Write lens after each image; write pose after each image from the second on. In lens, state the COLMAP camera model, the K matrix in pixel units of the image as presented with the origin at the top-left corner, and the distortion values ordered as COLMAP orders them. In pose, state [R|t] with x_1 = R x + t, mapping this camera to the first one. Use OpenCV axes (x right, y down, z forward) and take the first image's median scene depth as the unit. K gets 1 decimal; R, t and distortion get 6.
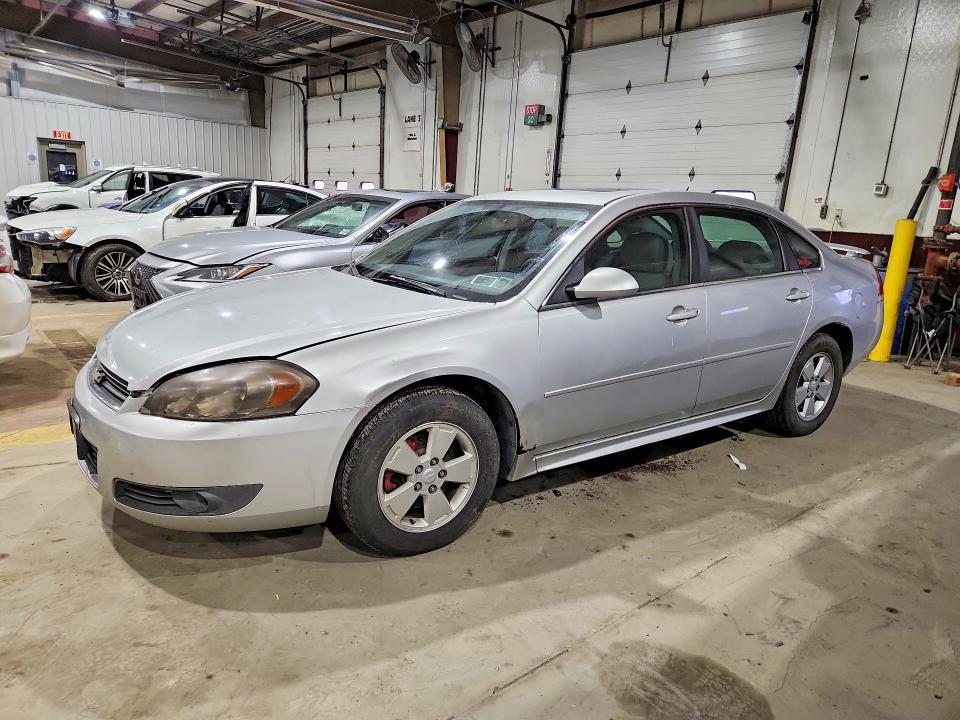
lens RADIAL K [[674.0, 0, 480.0], [0, 674.0, 360.0], [0, 0, 1]] dist [0.065173, -0.057468]
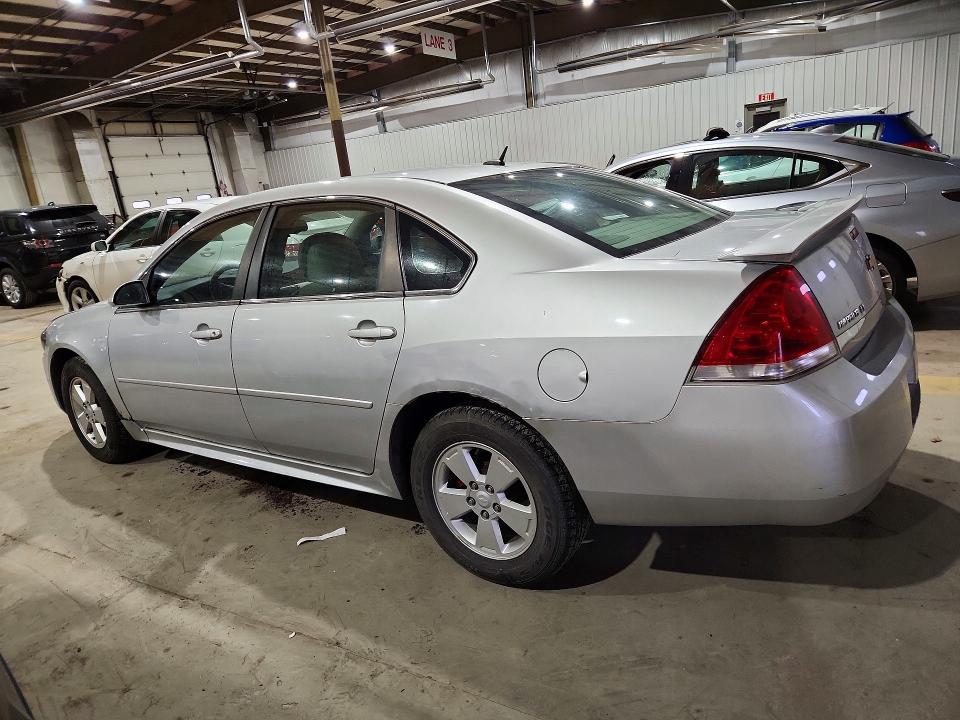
lens RADIAL K [[674.0, 0, 480.0], [0, 674.0, 360.0], [0, 0, 1]] dist [0.065173, -0.057468]
pose [[0.287470, 0.169777, -0.942622, 1.230280], [-0.083219, 0.984870, 0.152007, -0.194635], [0.954167, 0.034746, 0.297250, 1.038923]]
